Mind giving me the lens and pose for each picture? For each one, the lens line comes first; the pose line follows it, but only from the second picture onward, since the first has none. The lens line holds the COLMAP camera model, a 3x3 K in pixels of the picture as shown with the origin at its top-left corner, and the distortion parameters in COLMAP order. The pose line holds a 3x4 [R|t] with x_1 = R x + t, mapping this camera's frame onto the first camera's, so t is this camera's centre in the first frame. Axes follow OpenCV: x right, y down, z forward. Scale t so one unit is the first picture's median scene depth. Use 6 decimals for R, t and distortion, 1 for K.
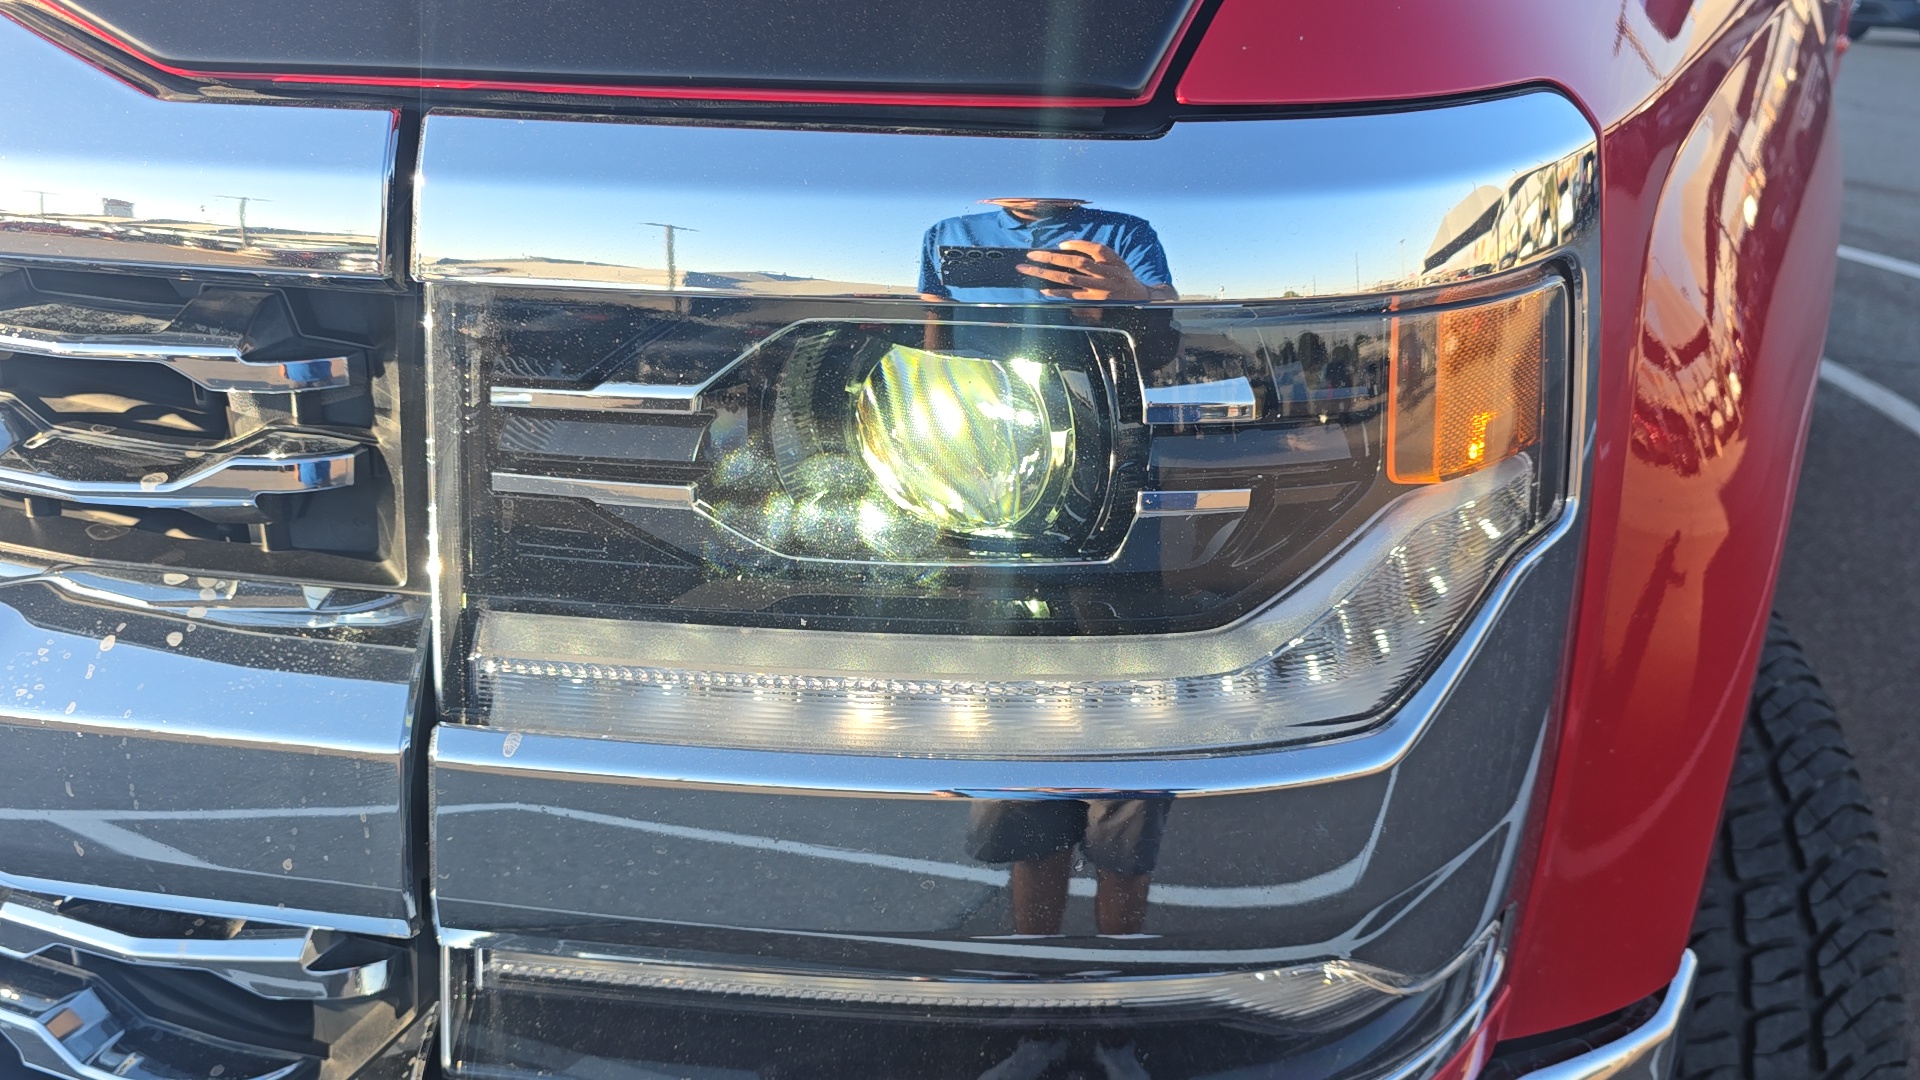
lens RADIAL K [[1571.9, 0, 951.6], [0, 1571.9, 535.8], [0, 0, 1]] dist [-0.000532, 0.010126]
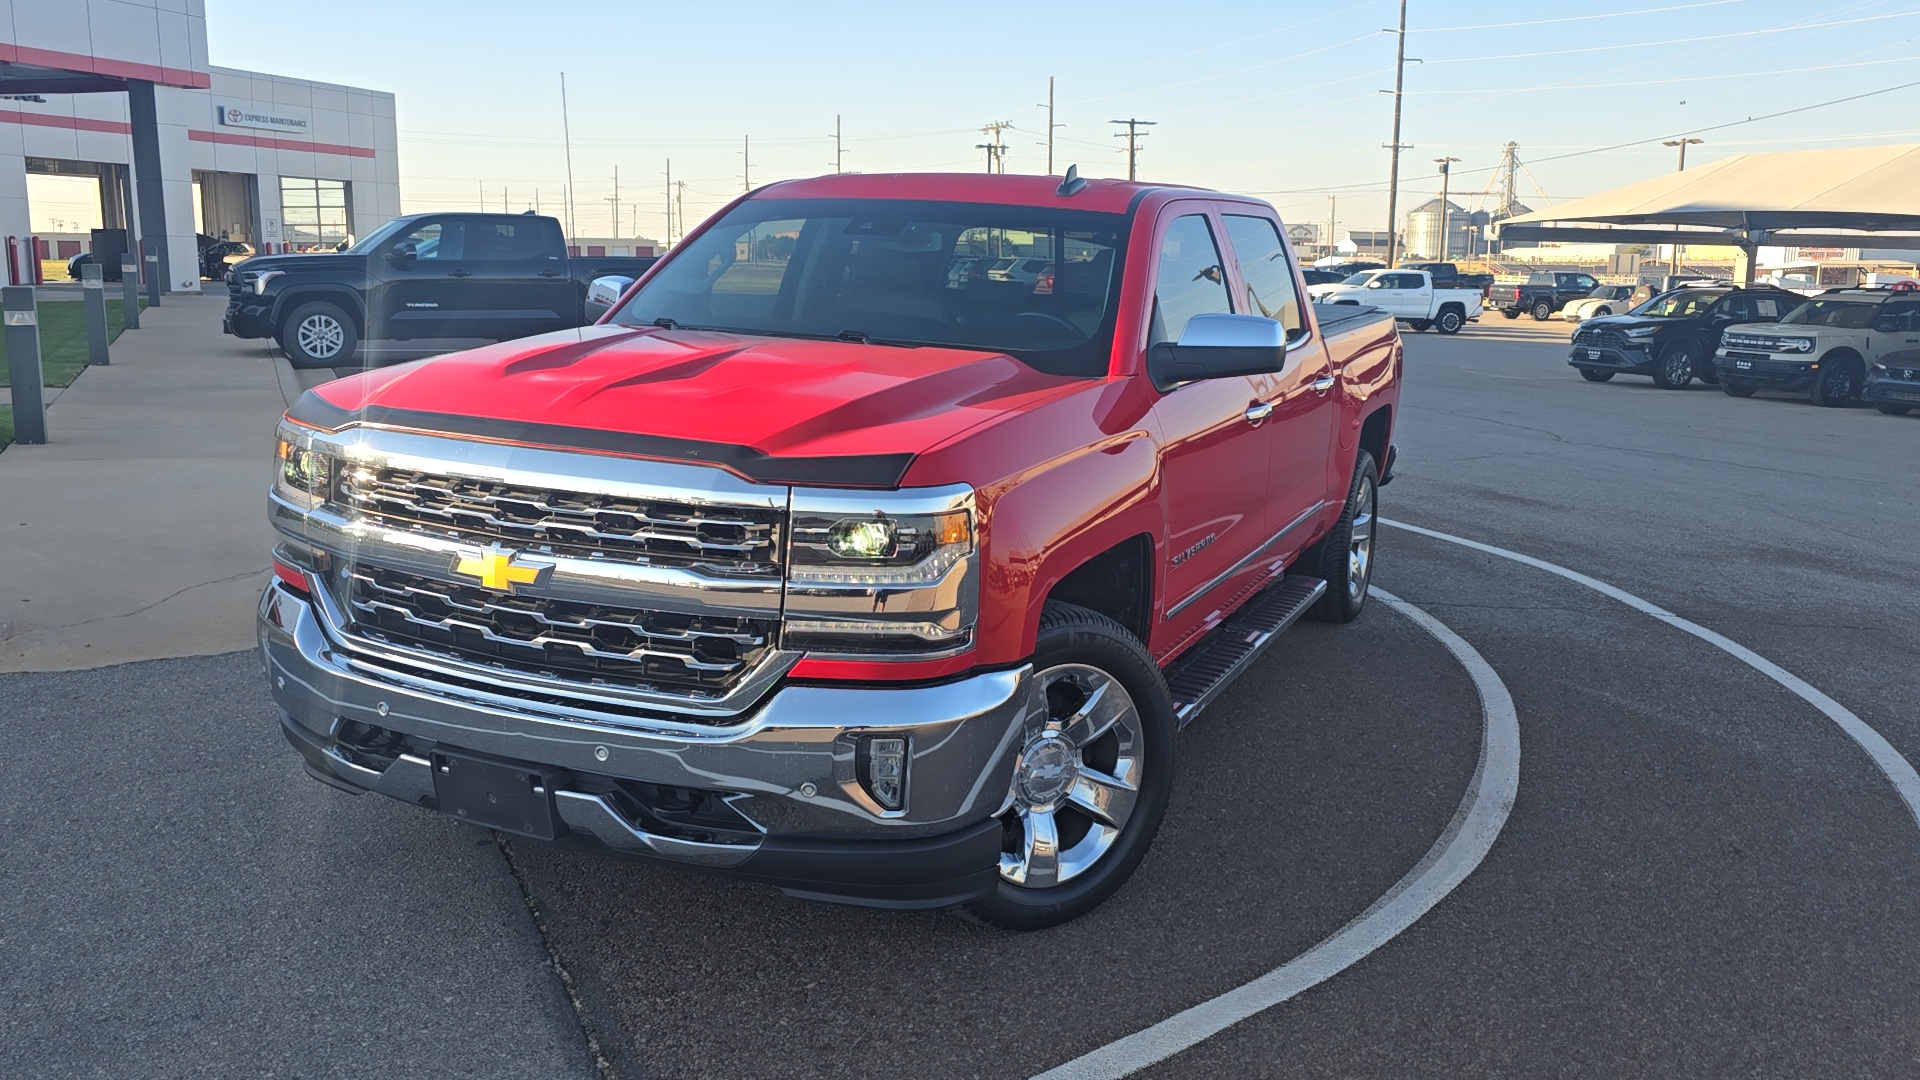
lens RADIAL K [[1571.9, 0, 968.0], [0, 1571.9, 528.9], [0, 0, 1]] dist [-0.000532, 0.010126]
pose [[0.999361, -0.003871, 0.035531, 0.173598], [0.010713, 0.980849, -0.194477, 1.106883], [-0.034097, 0.194733, 0.980263, -5.046266]]
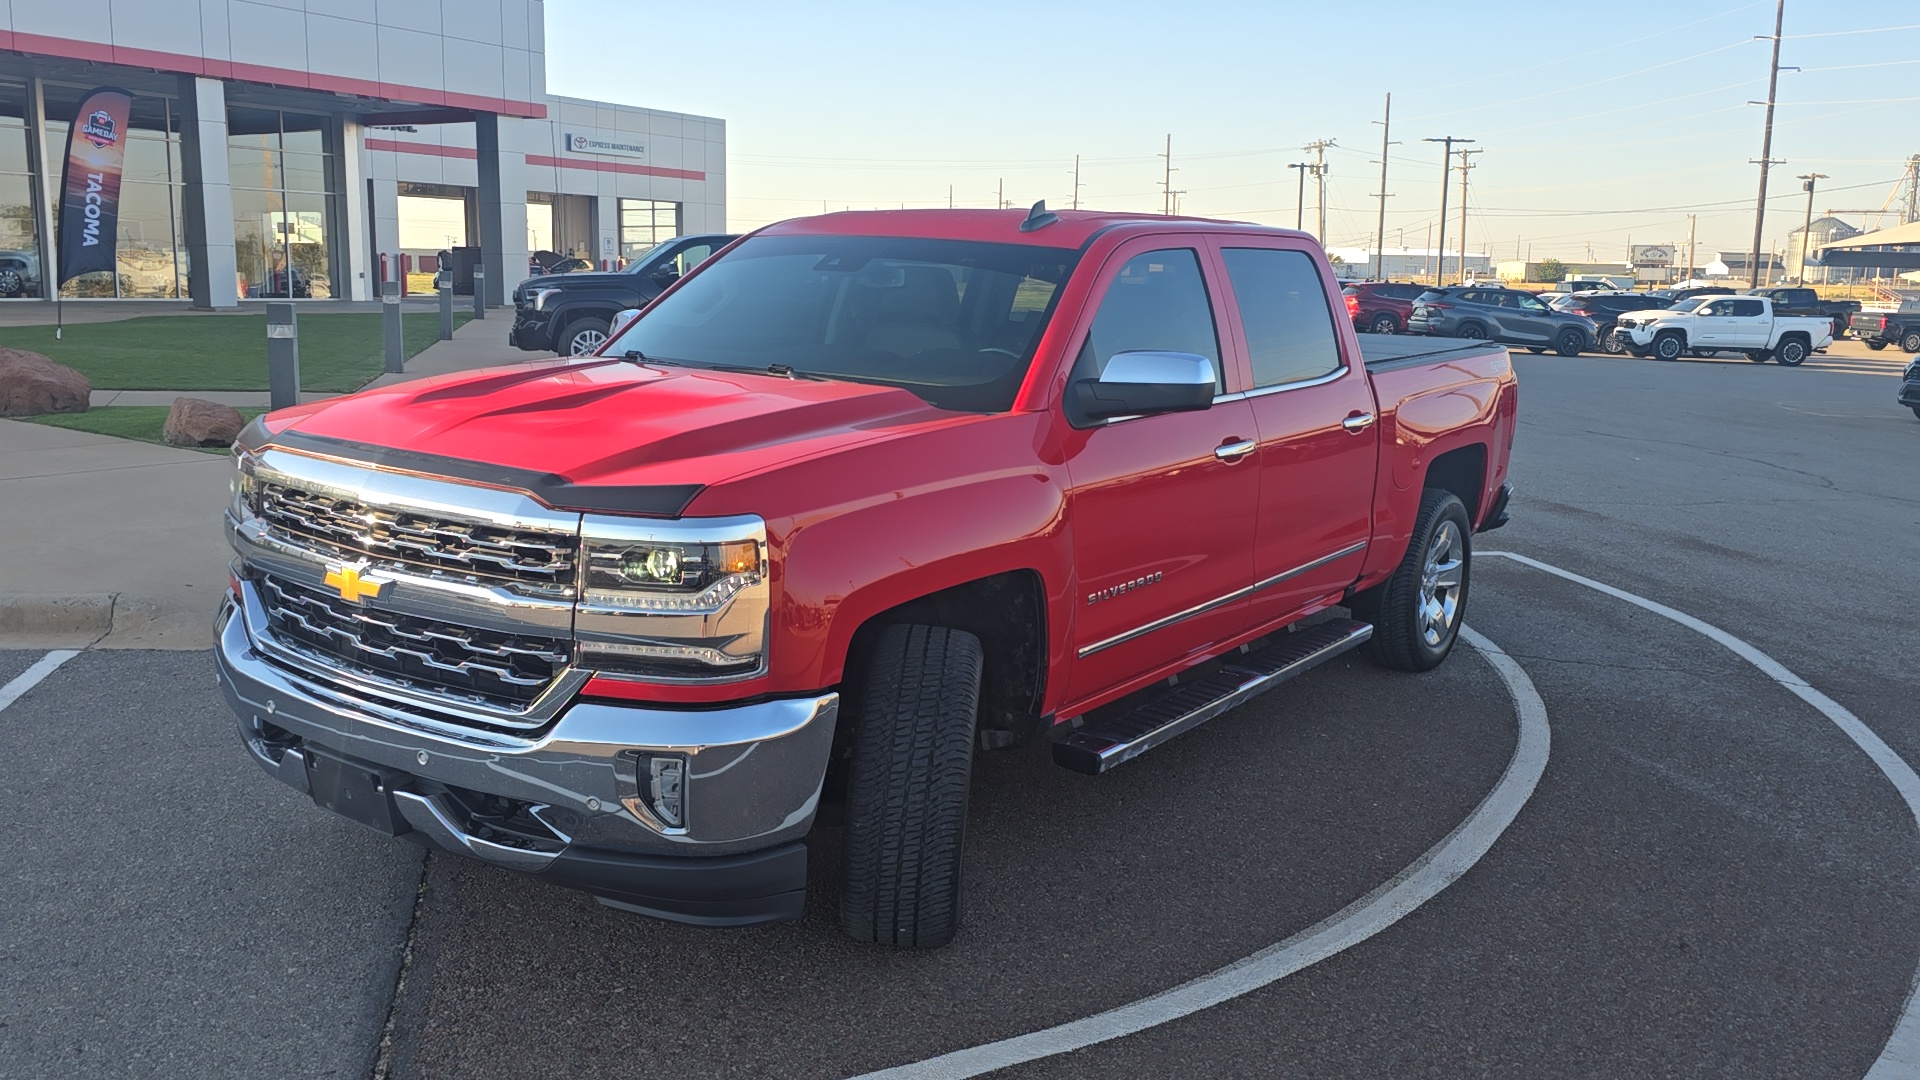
lens RADIAL K [[1571.9, 0, 975.2], [0, 1571.9, 545.4], [0, 0, 1]] dist [-0.000532, 0.010126]
pose [[0.986097, 0.037319, -0.161924, 2.306353], [-0.068310, 0.979349, -0.190288, 0.991474], [0.151479, 0.198703, 0.968283, -5.019906]]
